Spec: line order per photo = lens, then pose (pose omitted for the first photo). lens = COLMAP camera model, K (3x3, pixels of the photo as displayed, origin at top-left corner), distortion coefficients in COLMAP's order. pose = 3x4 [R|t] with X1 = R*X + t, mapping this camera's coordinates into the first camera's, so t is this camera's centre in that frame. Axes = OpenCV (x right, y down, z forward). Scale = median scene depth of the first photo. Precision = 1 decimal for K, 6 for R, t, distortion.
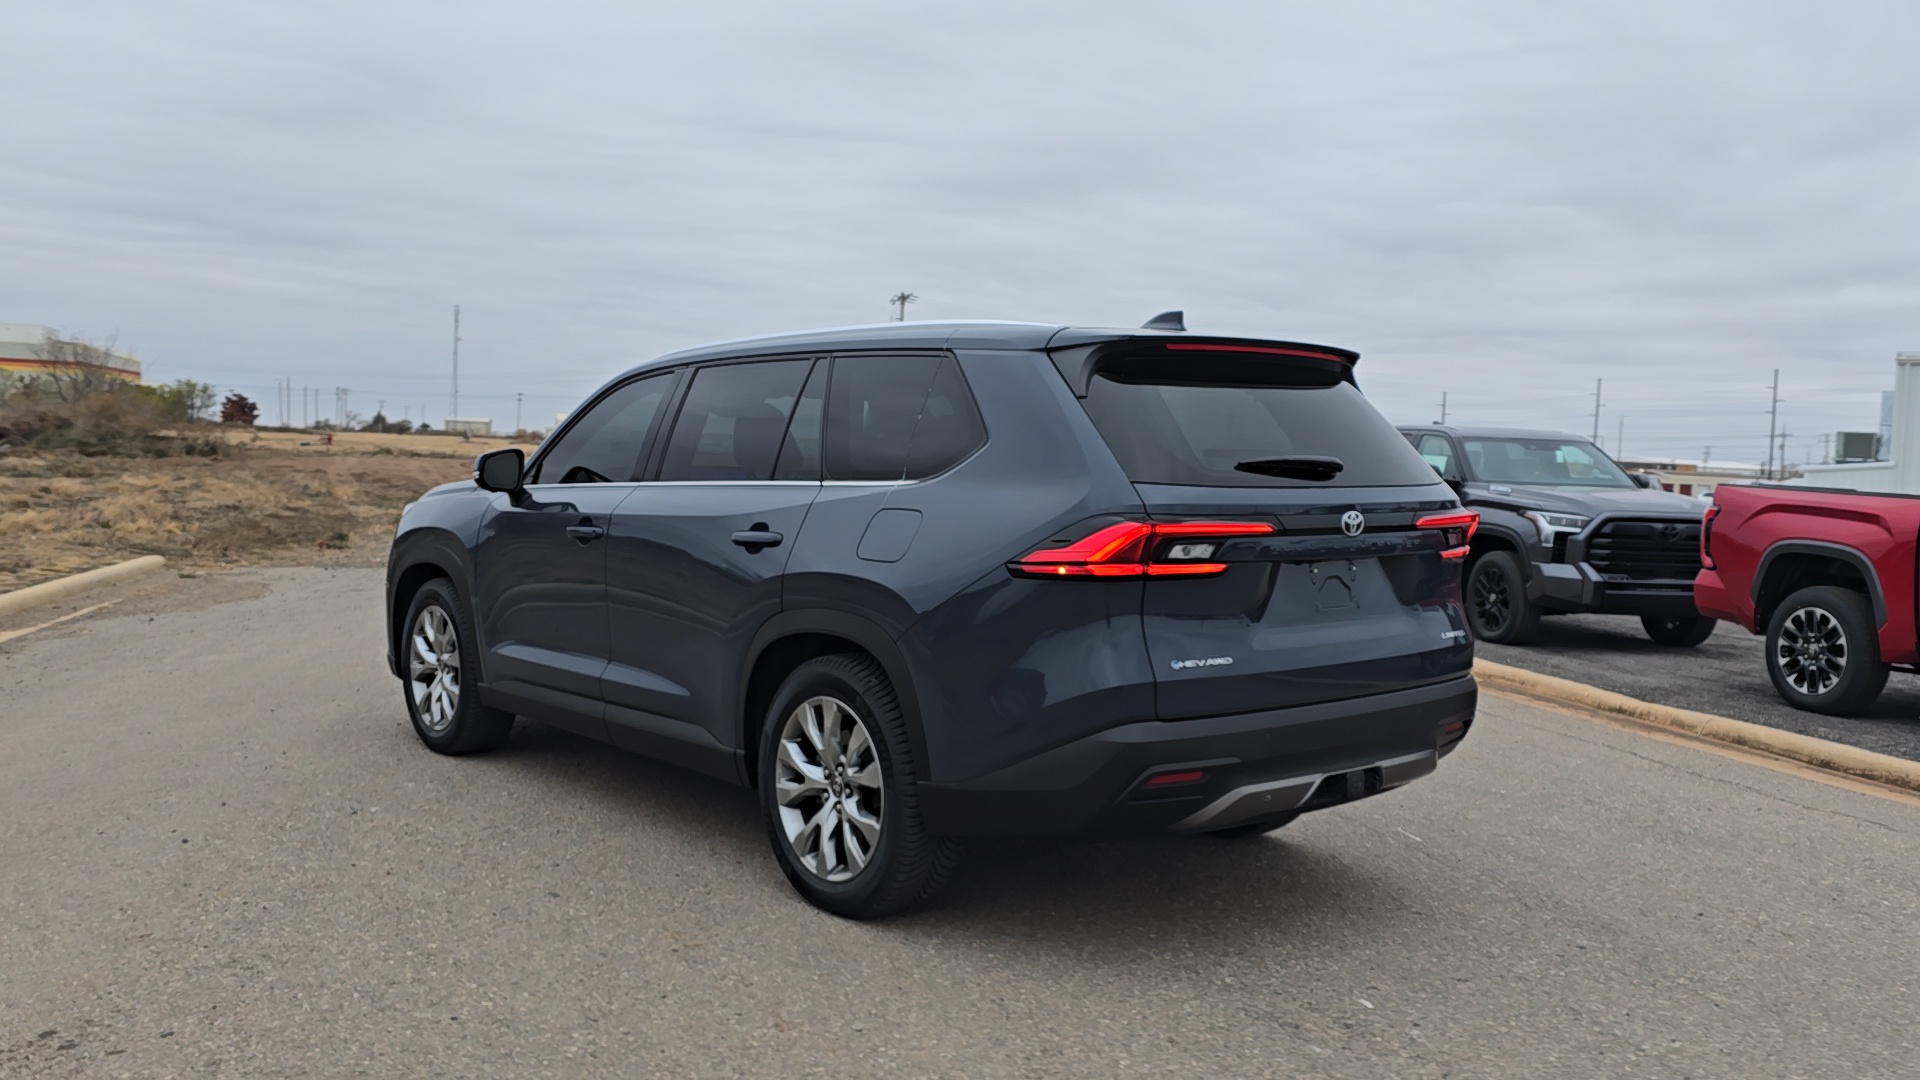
lens RADIAL K [[1572.9, 0, 961.1], [0, 1572.9, 555.6], [0, 0, 1]] dist [0.003286, 0.000788]
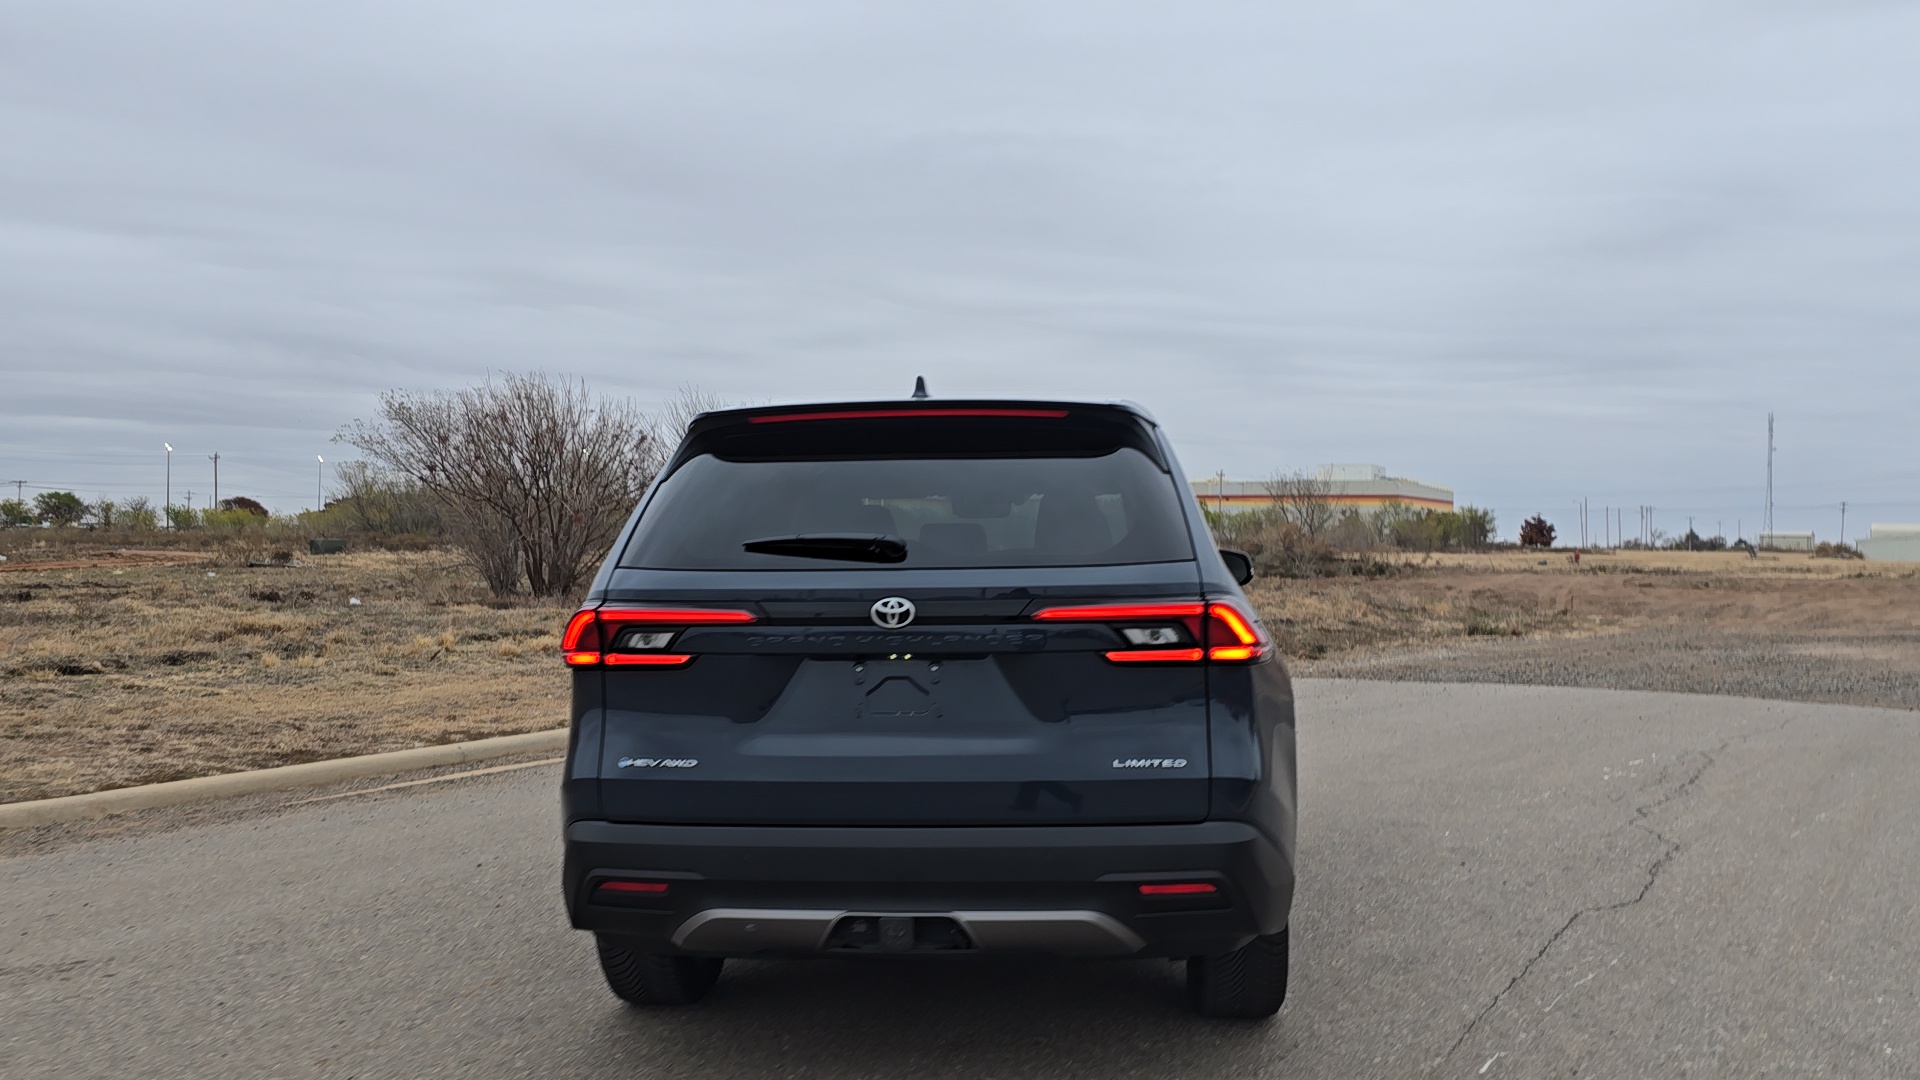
lens RADIAL K [[1578.8, 0, 960.0], [0, 1578.8, 540.0], [0, 0, 1]] dist [0.013621, 0.005014]
pose [[0.712417, -0.033870, -0.700939, 0.864475], [-0.026231, 0.996851, -0.074830, 0.002934], [0.701266, 0.071697, 0.709285, 0.432140]]
